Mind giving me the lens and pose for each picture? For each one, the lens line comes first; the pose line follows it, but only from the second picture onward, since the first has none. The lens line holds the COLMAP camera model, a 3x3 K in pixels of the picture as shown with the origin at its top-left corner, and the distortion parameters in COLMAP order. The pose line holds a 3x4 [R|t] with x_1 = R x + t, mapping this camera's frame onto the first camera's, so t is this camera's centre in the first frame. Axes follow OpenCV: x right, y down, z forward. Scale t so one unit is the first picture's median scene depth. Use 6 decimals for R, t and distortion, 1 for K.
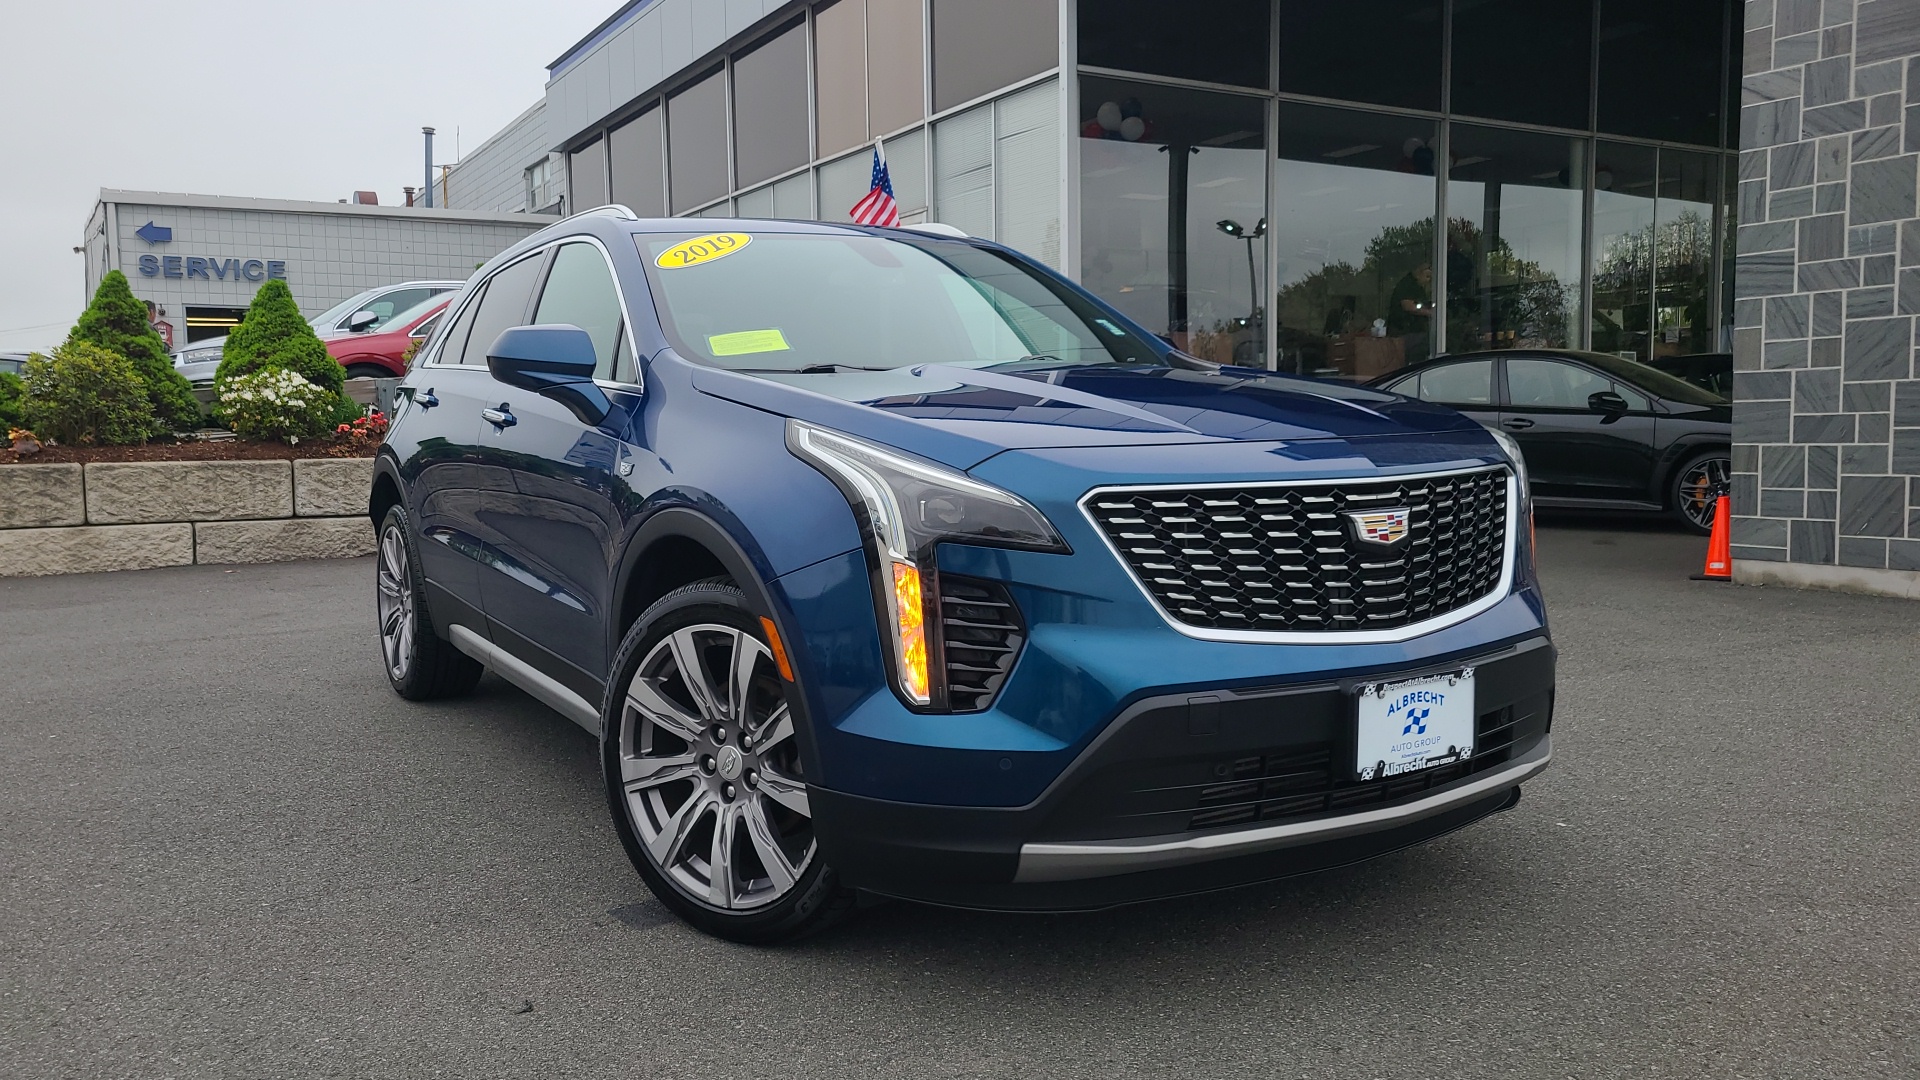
lens RADIAL K [[1420.5, 0, 956.1], [0, 1420.5, 543.0], [0, 0, 1]] dist [0.057253, -0.003302]
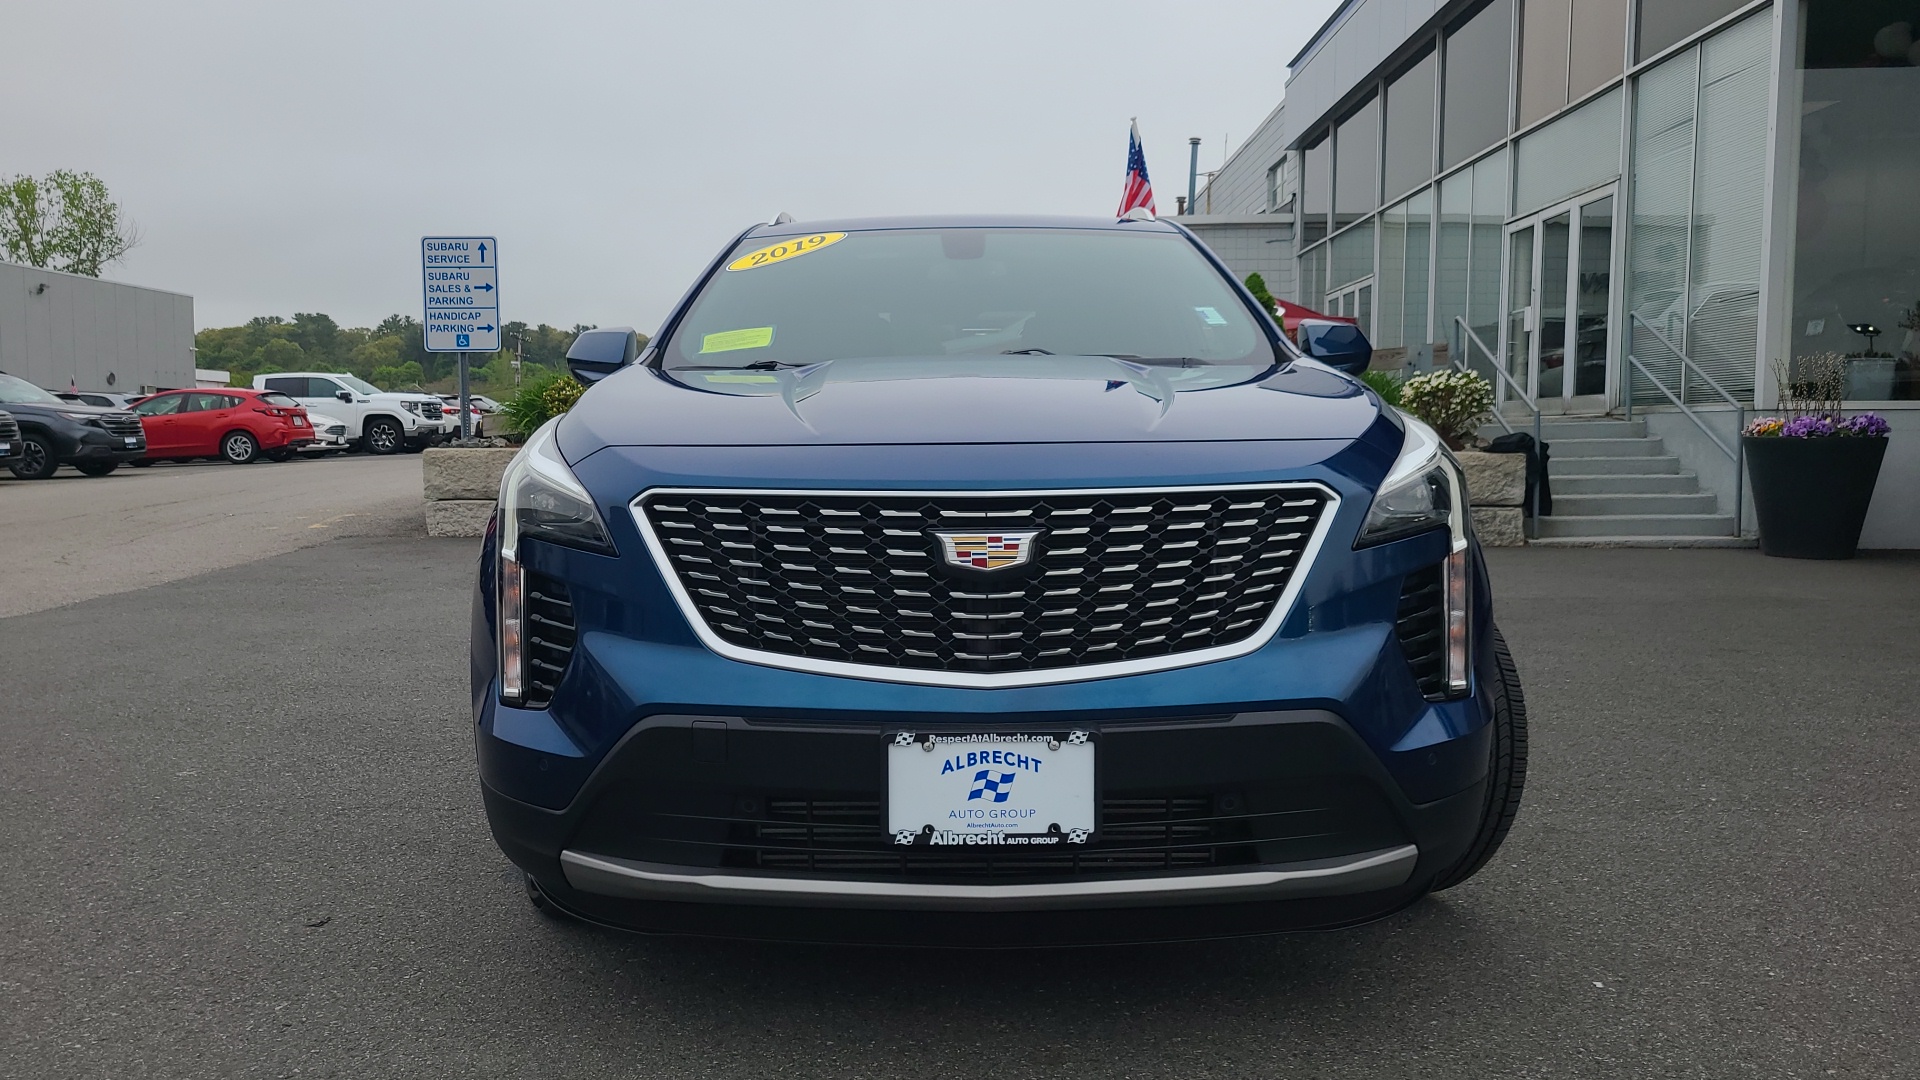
lens RADIAL K [[1443.8, 0, 952.9], [0, 1443.8, 546.0], [0, 0, 1]] dist [0.053411, -0.007493]
pose [[0.847867, 0.059496, -0.526860, 0.730827], [-0.059290, 0.998091, 0.017296, -0.027472], [0.526883, 0.016573, 0.849776, 0.270187]]
